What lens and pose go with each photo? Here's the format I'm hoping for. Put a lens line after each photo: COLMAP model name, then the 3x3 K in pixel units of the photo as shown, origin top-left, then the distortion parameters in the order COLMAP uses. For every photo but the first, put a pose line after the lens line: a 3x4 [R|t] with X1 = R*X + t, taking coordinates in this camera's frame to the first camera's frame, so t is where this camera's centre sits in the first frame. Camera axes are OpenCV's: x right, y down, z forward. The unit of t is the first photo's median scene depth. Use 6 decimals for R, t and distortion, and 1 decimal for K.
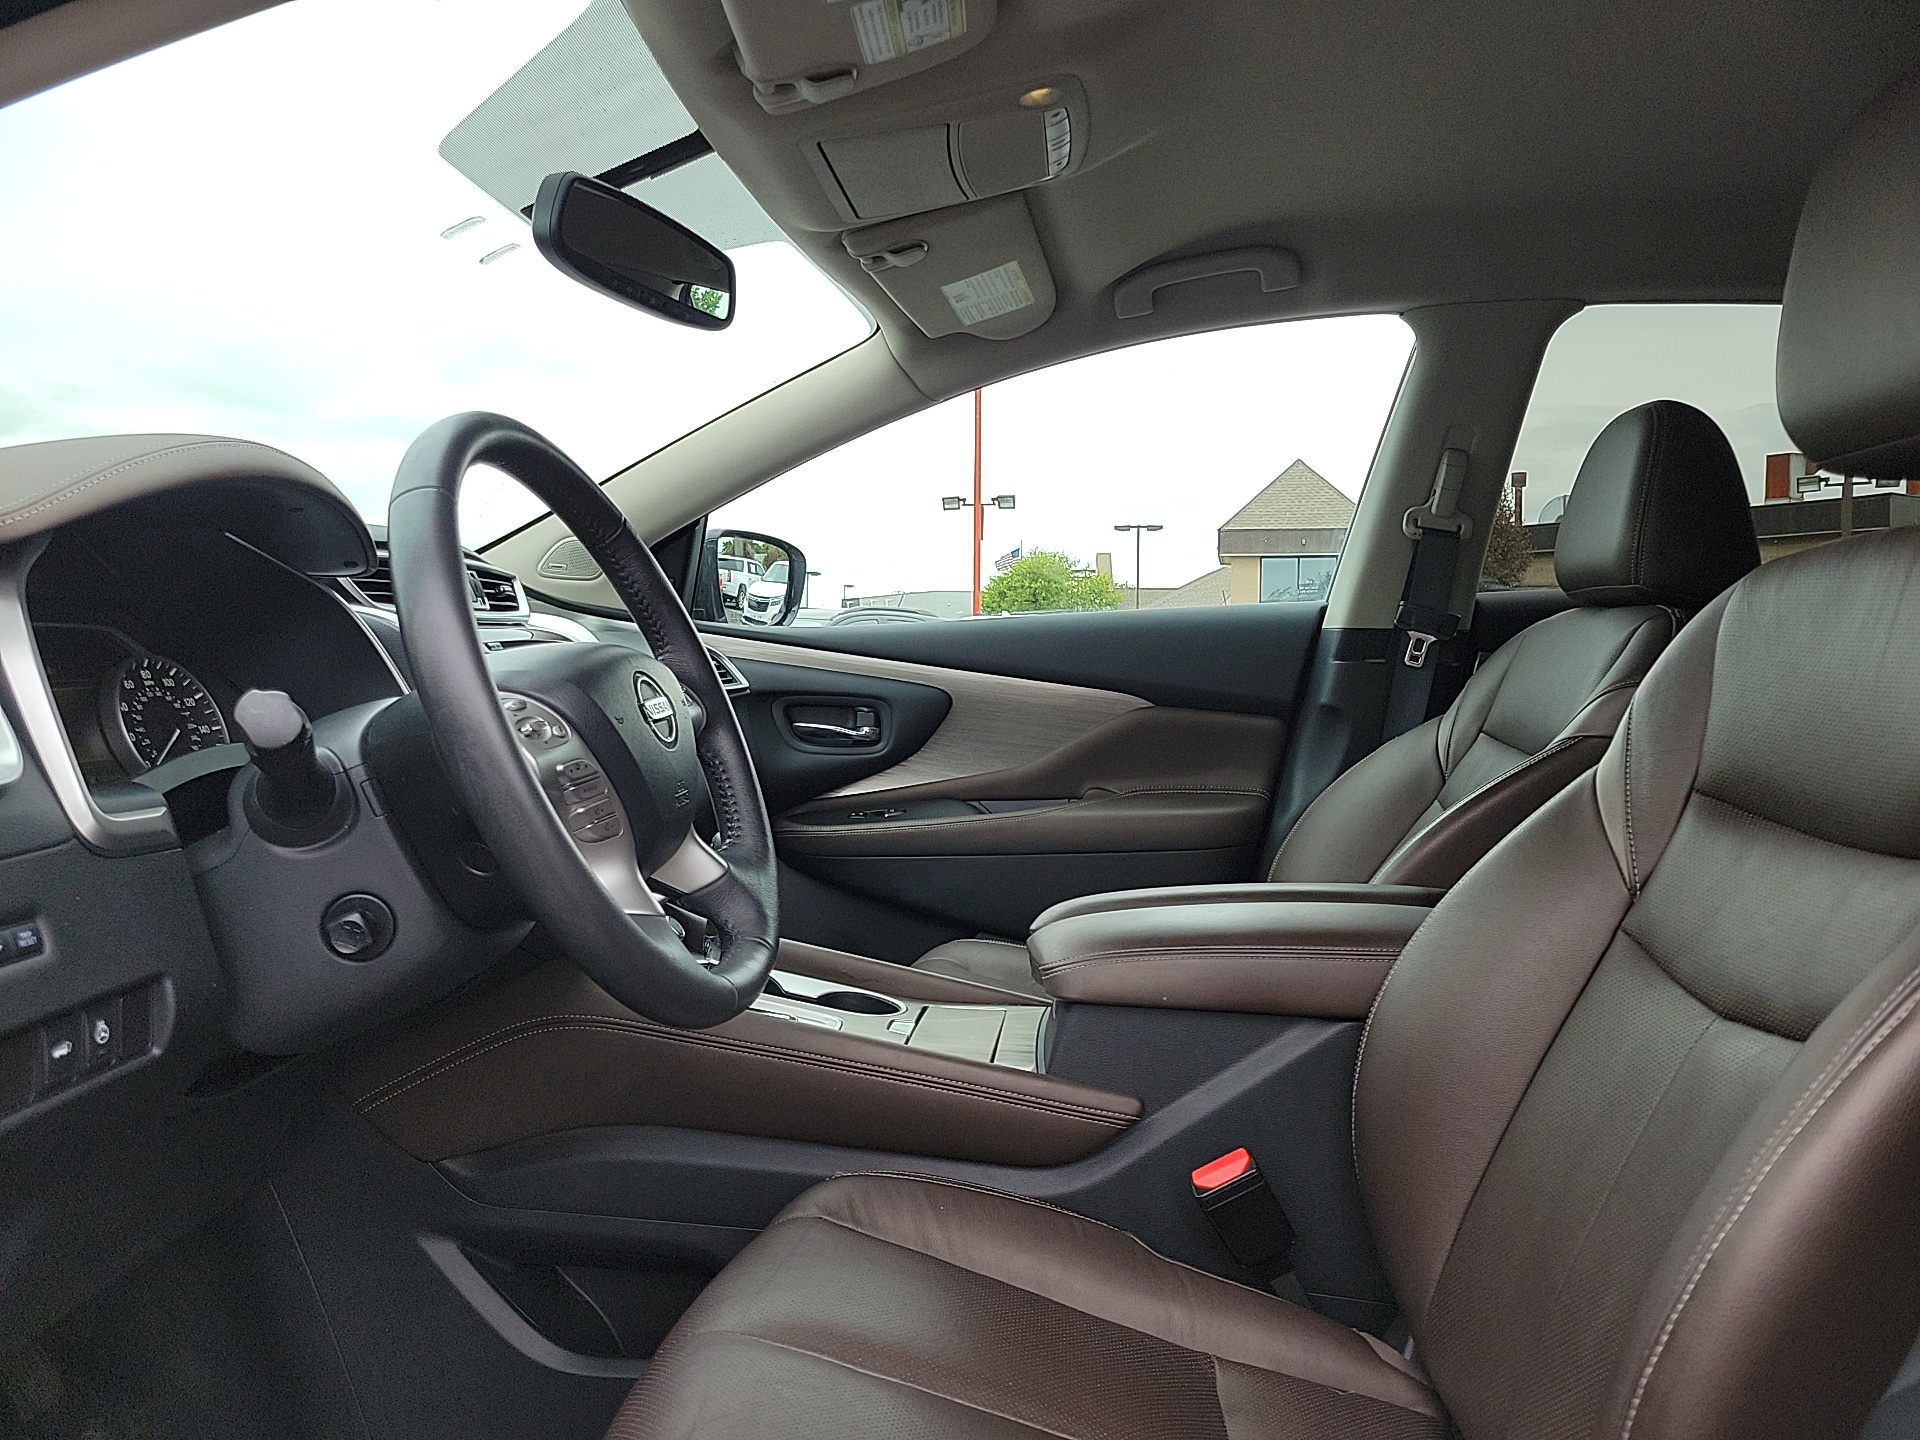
lens RADIAL K [[1453.0, 0, 936.3], [0, 1453.0, 708.5], [0, 0, 1]] dist [0.045337, -0.037200]
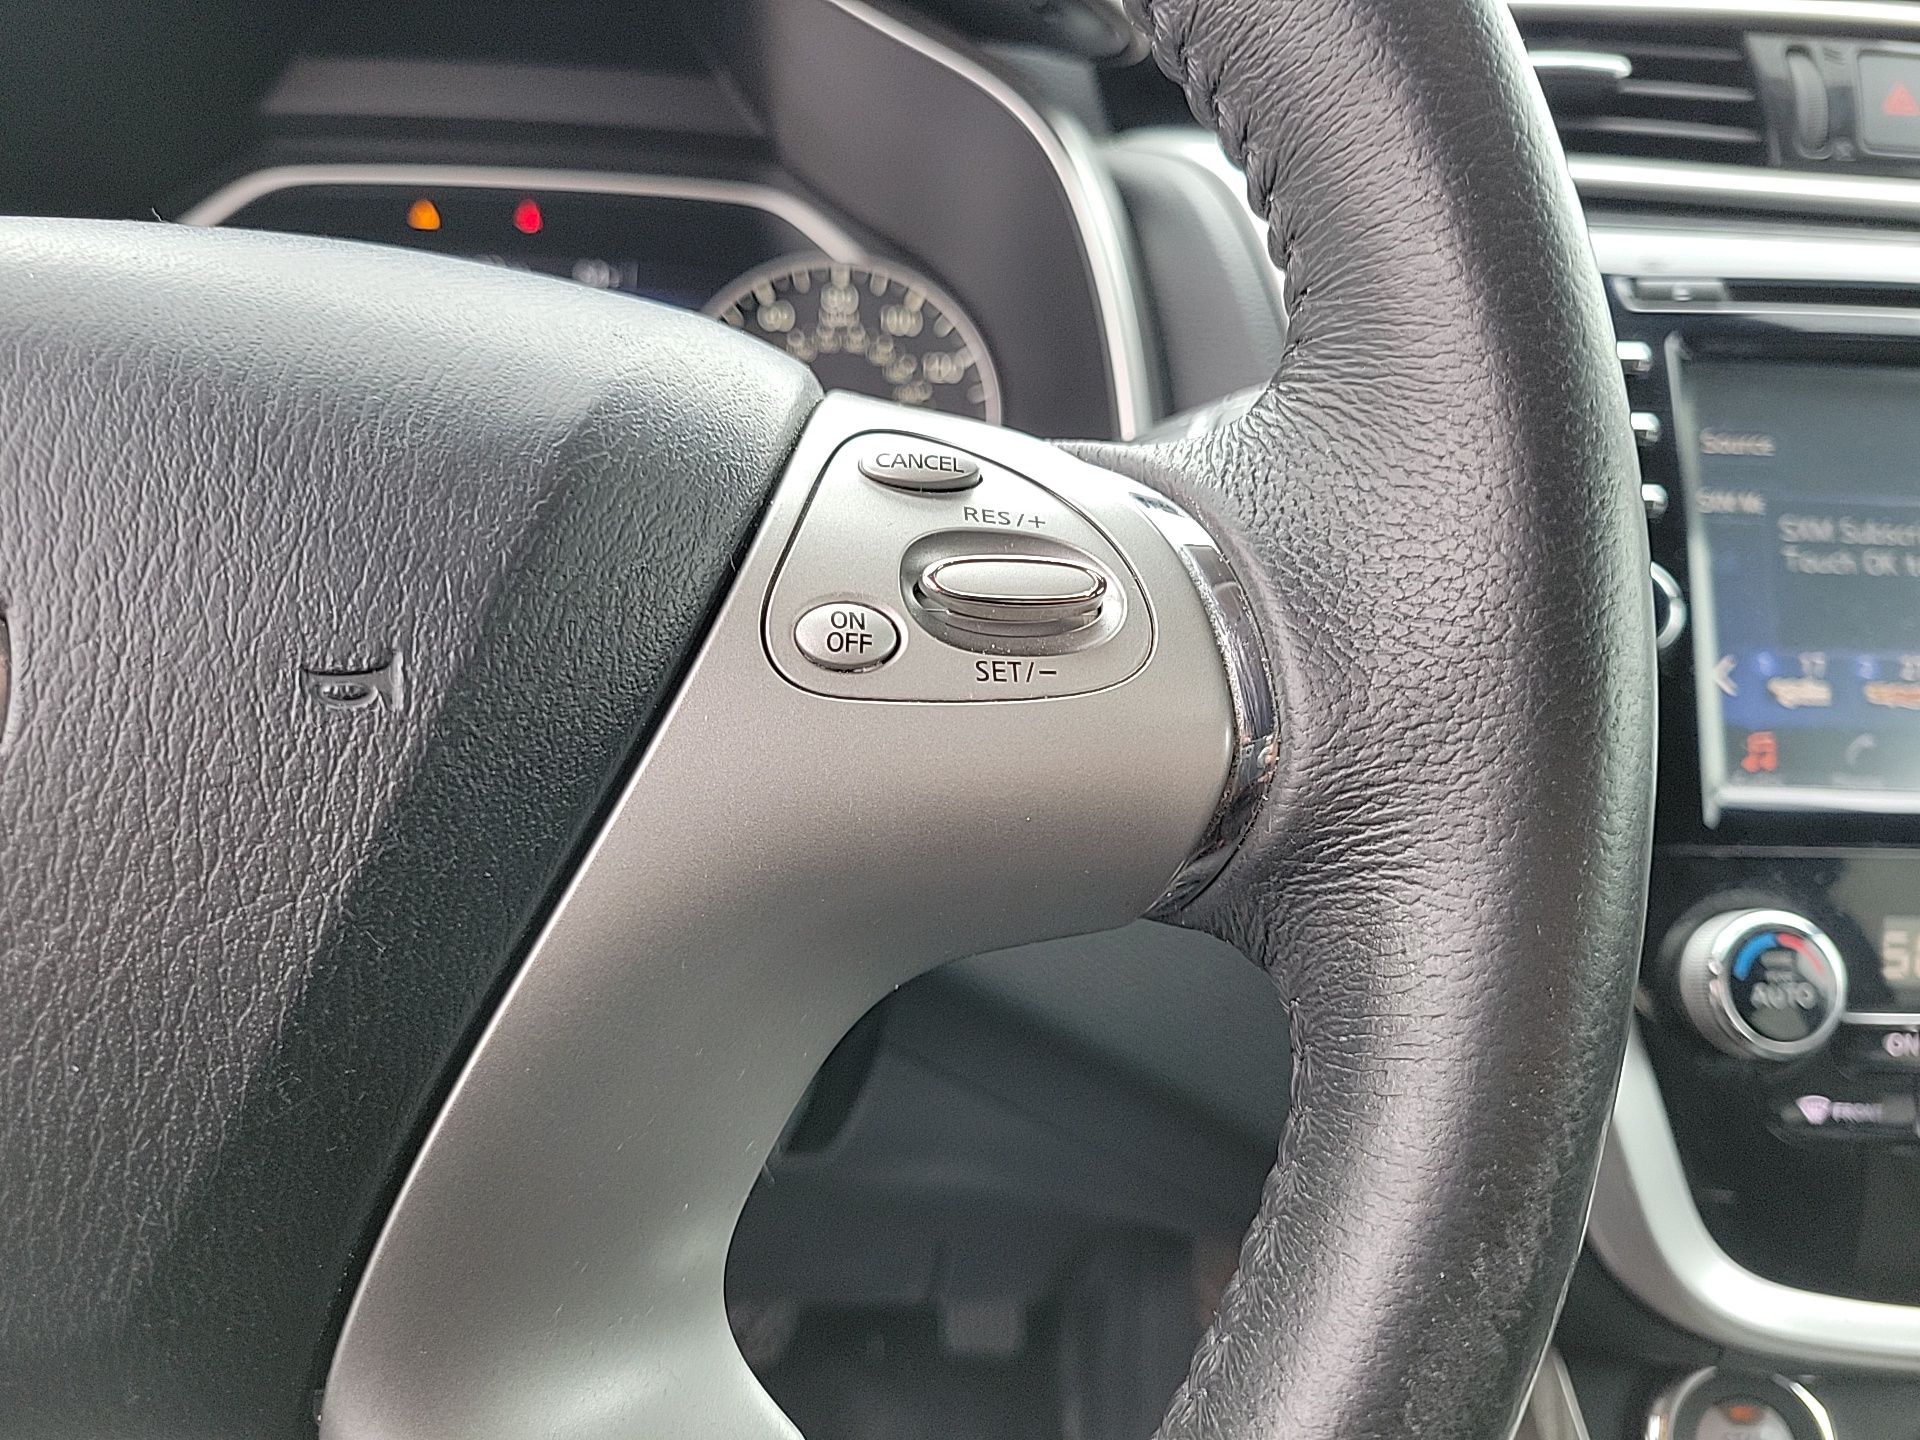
lens RADIAL K [[1536.5, 0, 958.4], [0, 1536.5, 711.6], [0, 0, 1]] dist [-0.011131, -0.004792]
pose [[0.184479, 0.308182, -0.933269, -0.009646], [-0.092667, 0.950791, 0.295650, -0.027961], [0.978458, 0.031943, 0.203959, 0.551744]]
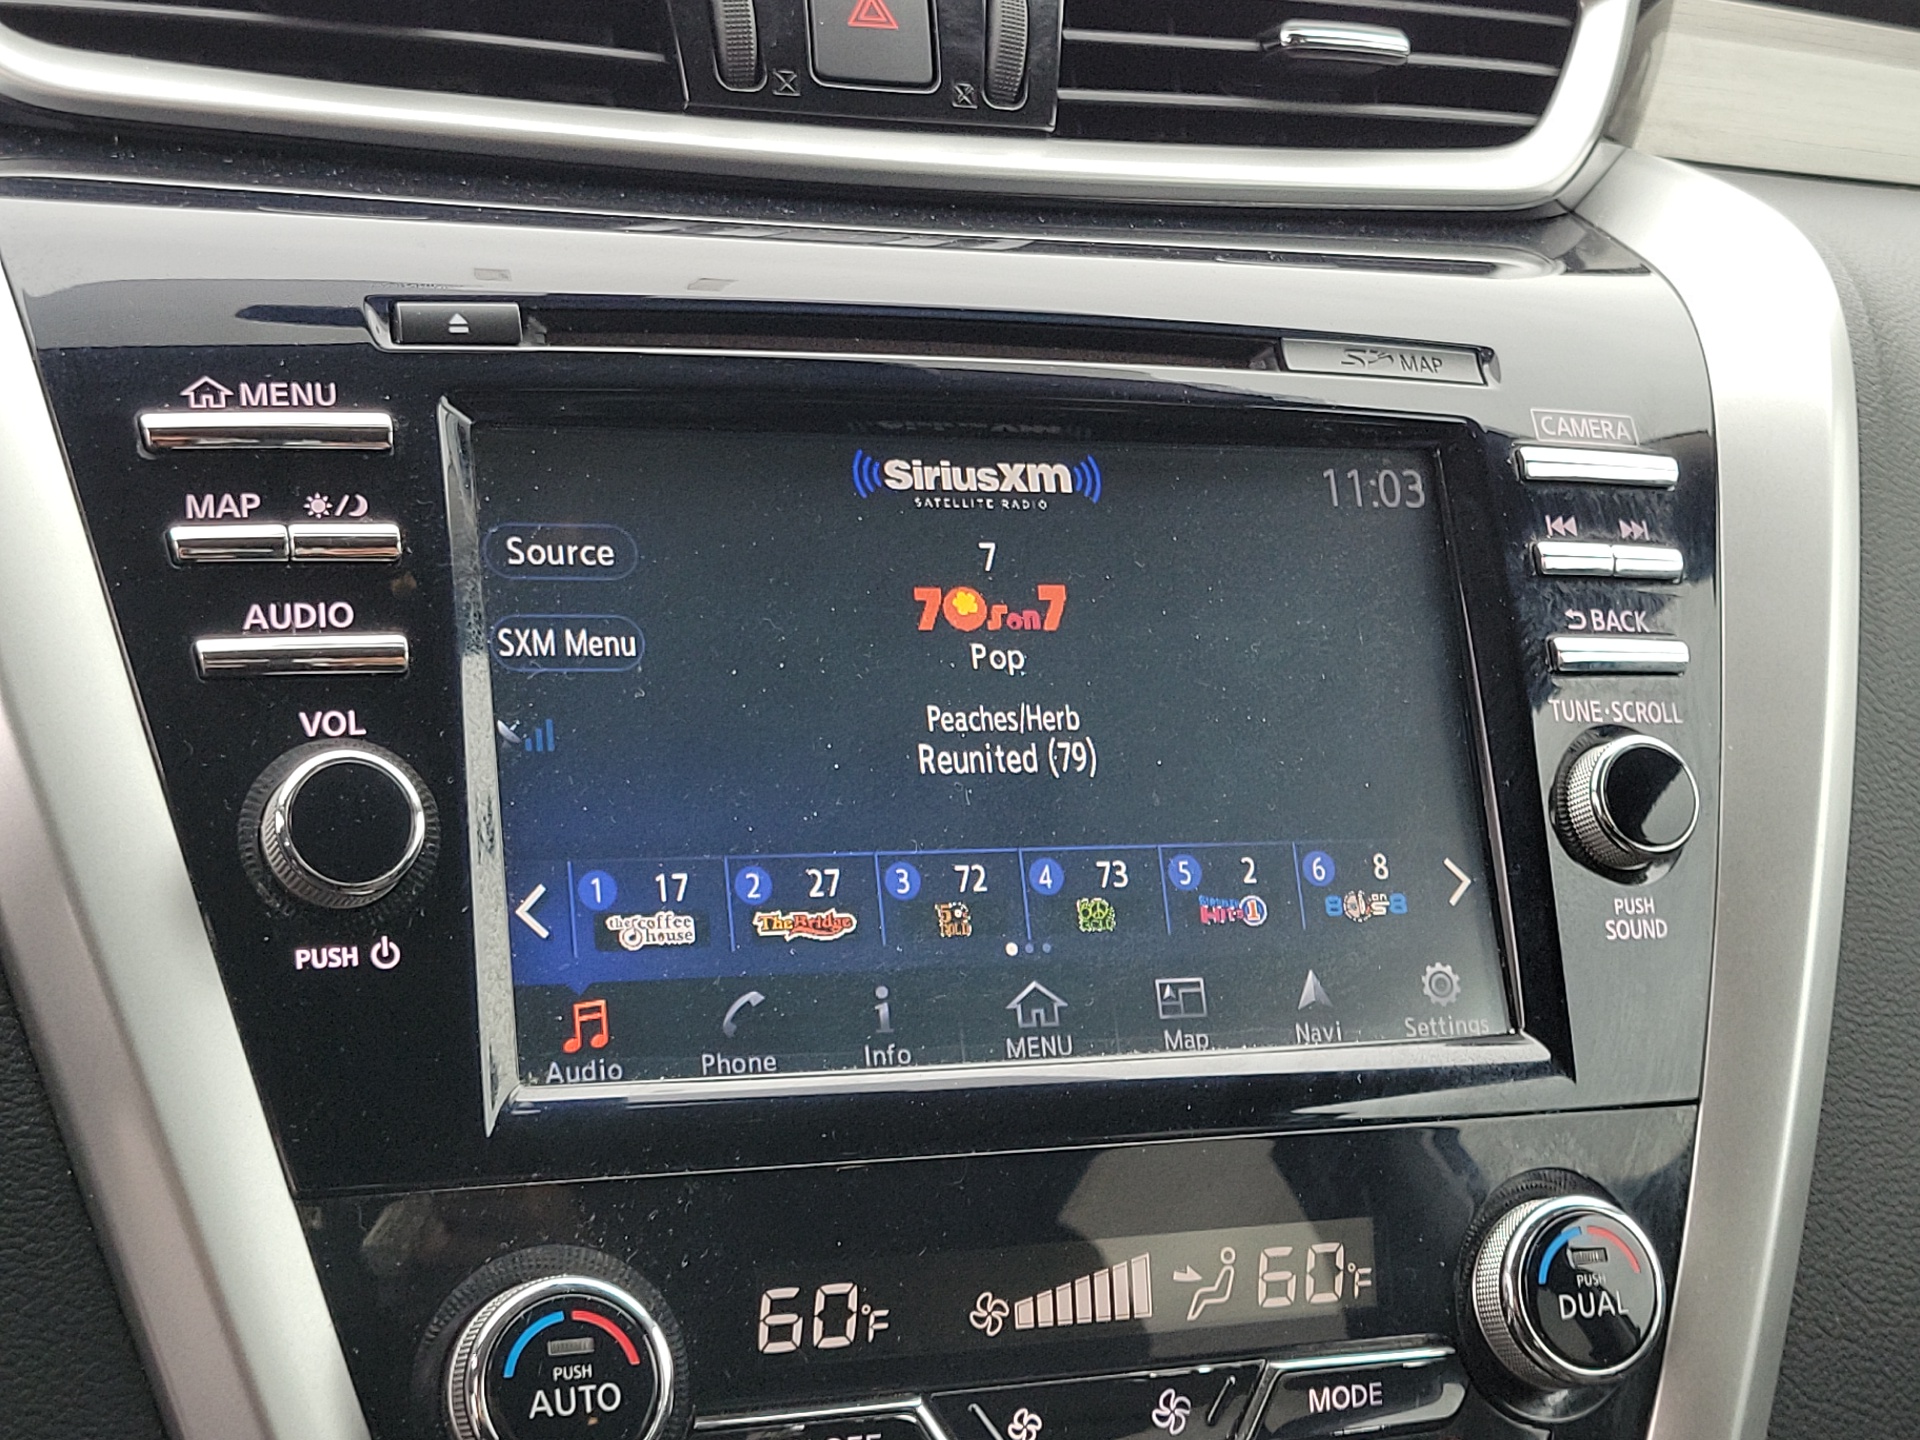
lens RADIAL K [[3101.5, 0, 958.0], [0, 3101.5, 710.1], [0, 0, 1]] dist [0.045705, 0.000000]
pose [[0.472402, 0.241130, -0.847758, 0.061465], [-0.126098, 0.970444, 0.205760, -0.059769], [0.872316, 0.009699, 0.488846, 0.594285]]
